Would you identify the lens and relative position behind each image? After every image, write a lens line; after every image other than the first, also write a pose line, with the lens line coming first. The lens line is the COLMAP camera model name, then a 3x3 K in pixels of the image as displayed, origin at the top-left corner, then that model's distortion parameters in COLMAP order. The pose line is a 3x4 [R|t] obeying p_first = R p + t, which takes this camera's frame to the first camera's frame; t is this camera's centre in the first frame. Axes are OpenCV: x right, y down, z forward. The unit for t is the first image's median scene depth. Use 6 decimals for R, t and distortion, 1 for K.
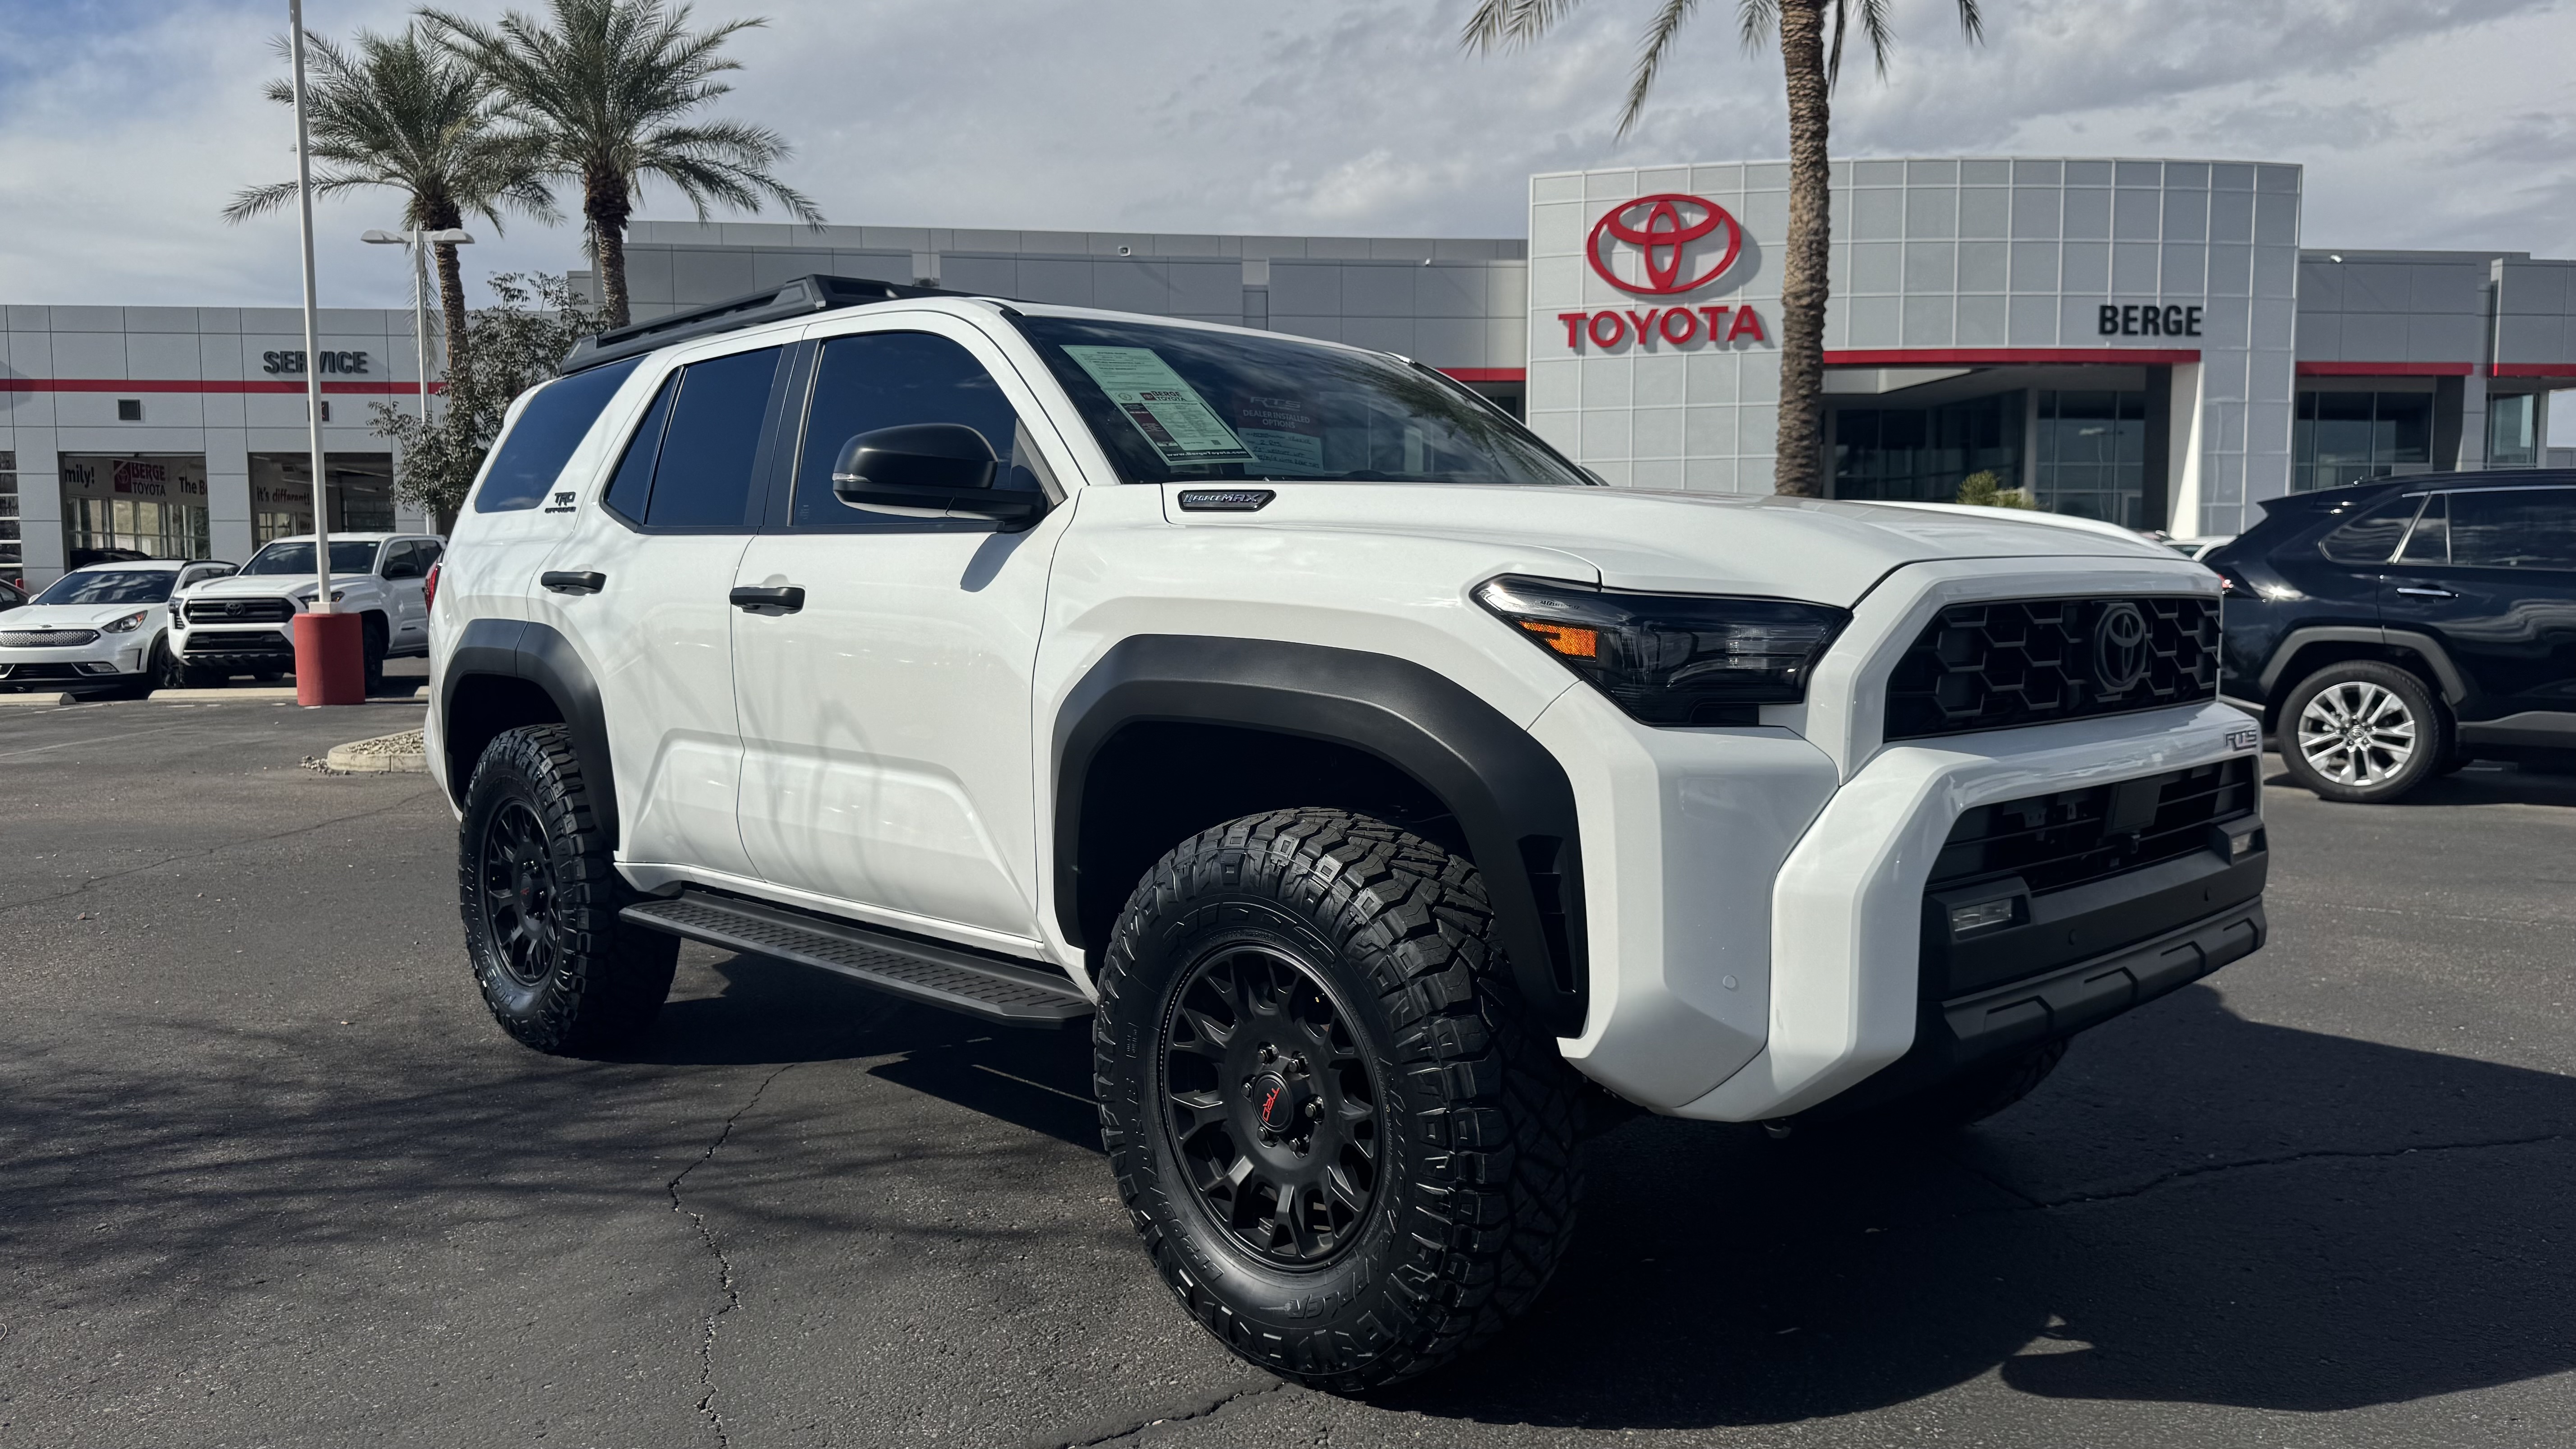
lens RADIAL K [[1832.2, 0, 1281.3], [0, 1832.2, 726.6], [0, 0, 1]] dist [0.052531, -0.056925]
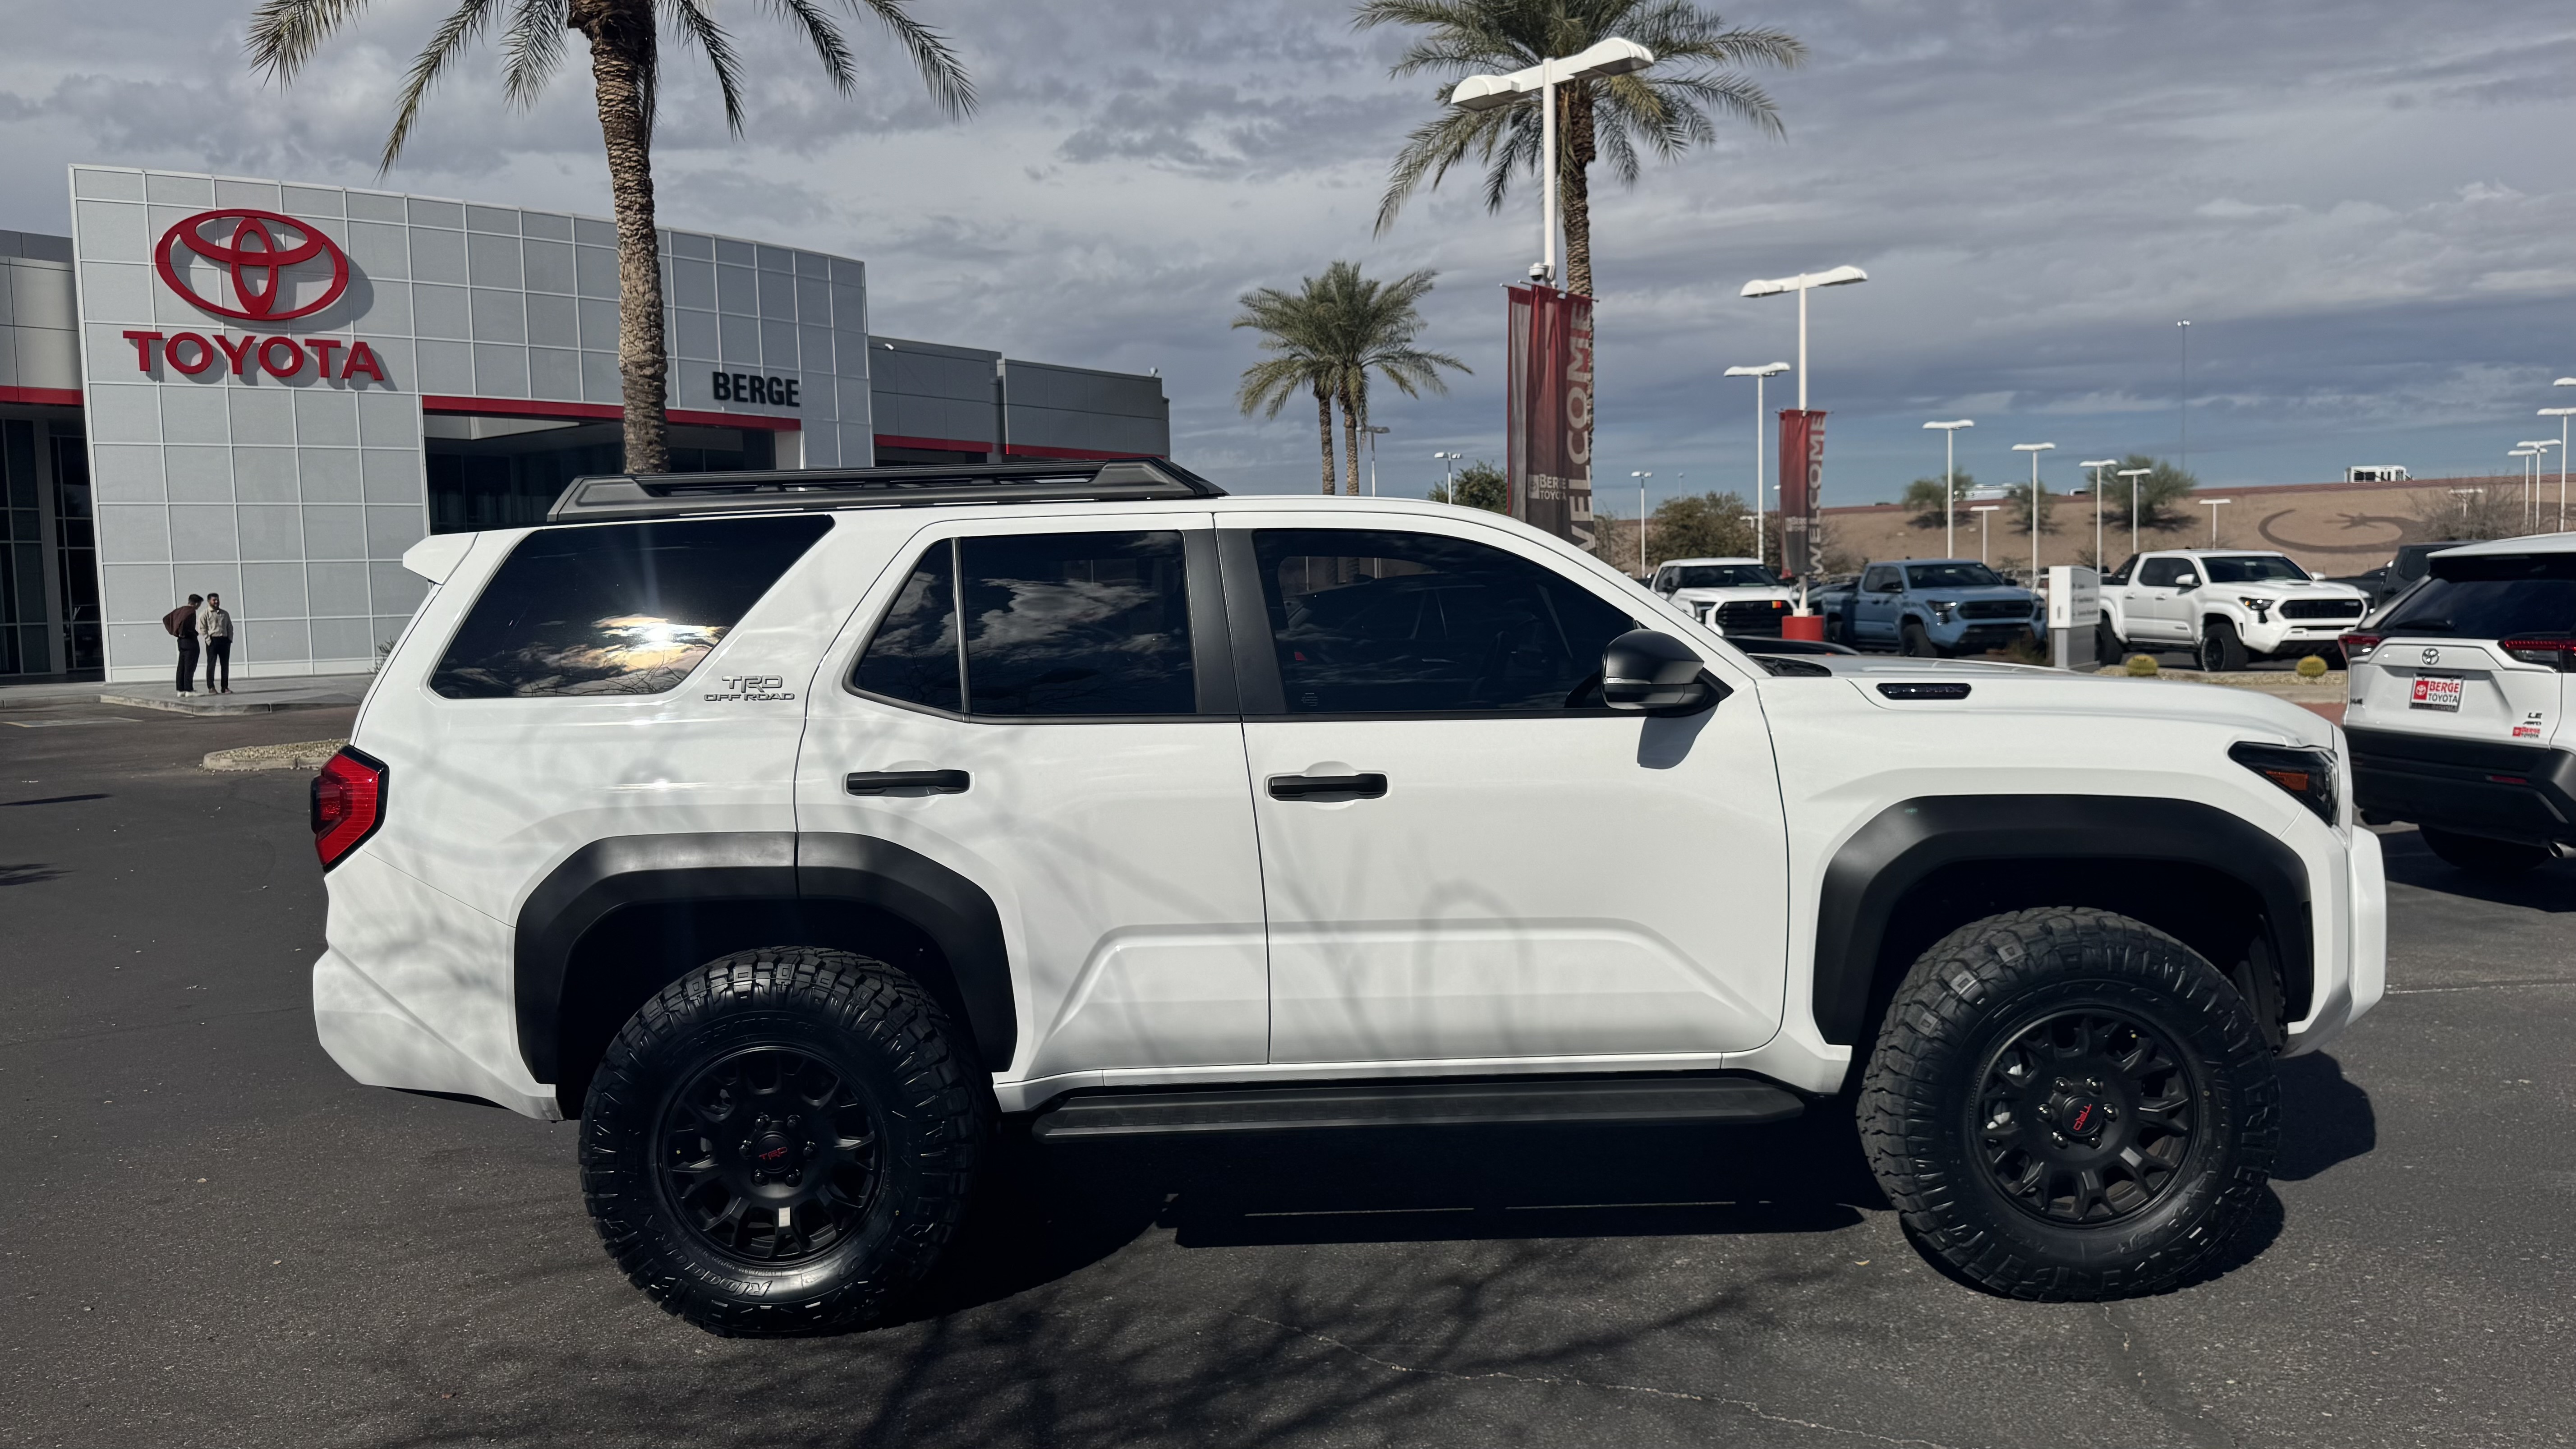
lens RADIAL K [[1832.2, 0, 1281.2], [0, 1832.2, 709.1], [0, 0, 1]] dist [0.052531, -0.056925]
pose [[0.697331, -0.060332, 0.714205, -0.102102], [0.081171, 0.996688, 0.004942, -0.011873], [-0.712138, 0.054526, 0.699919, 0.029566]]
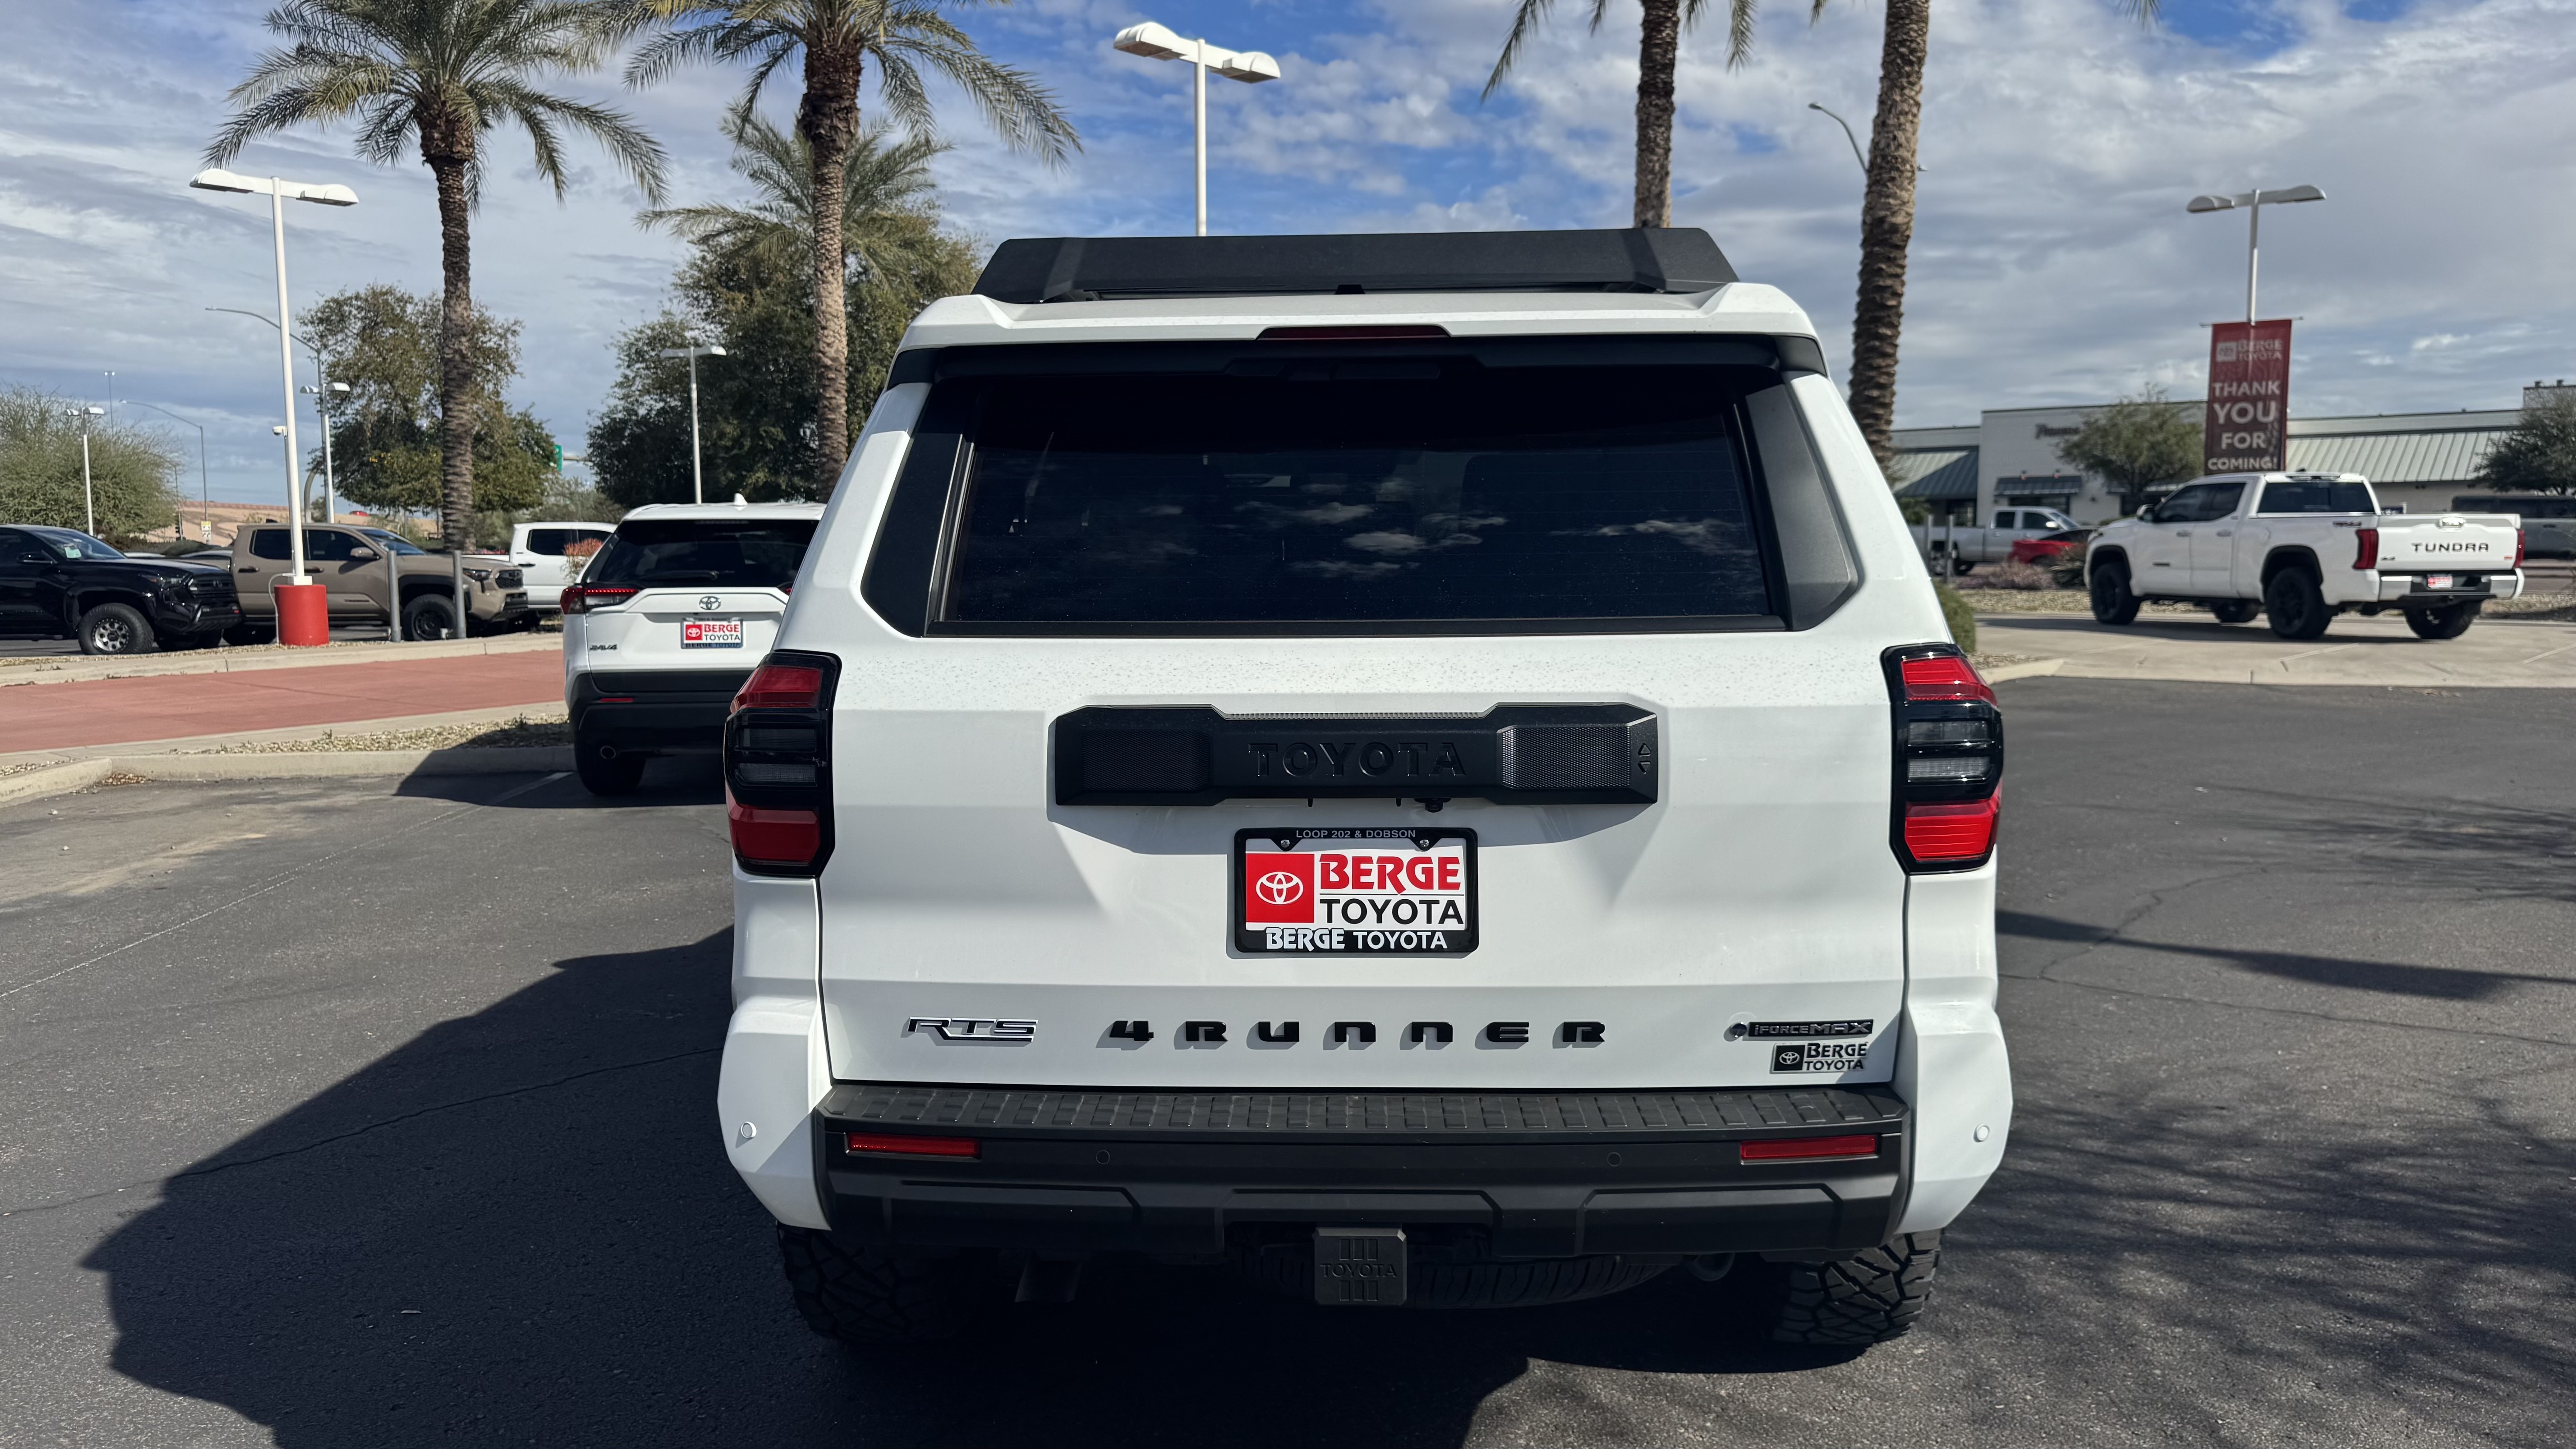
lens RADIAL K [[1832.2, 0, 1276.8], [0, 1832.2, 701.3], [0, 0, 1]] dist [0.052531, -0.056925]
pose [[-0.703054, -0.049246, 0.709429, -0.091884], [0.067719, 0.988430, 0.135724, -0.021524], [-0.707904, 0.143464, -0.691585, 0.199992]]
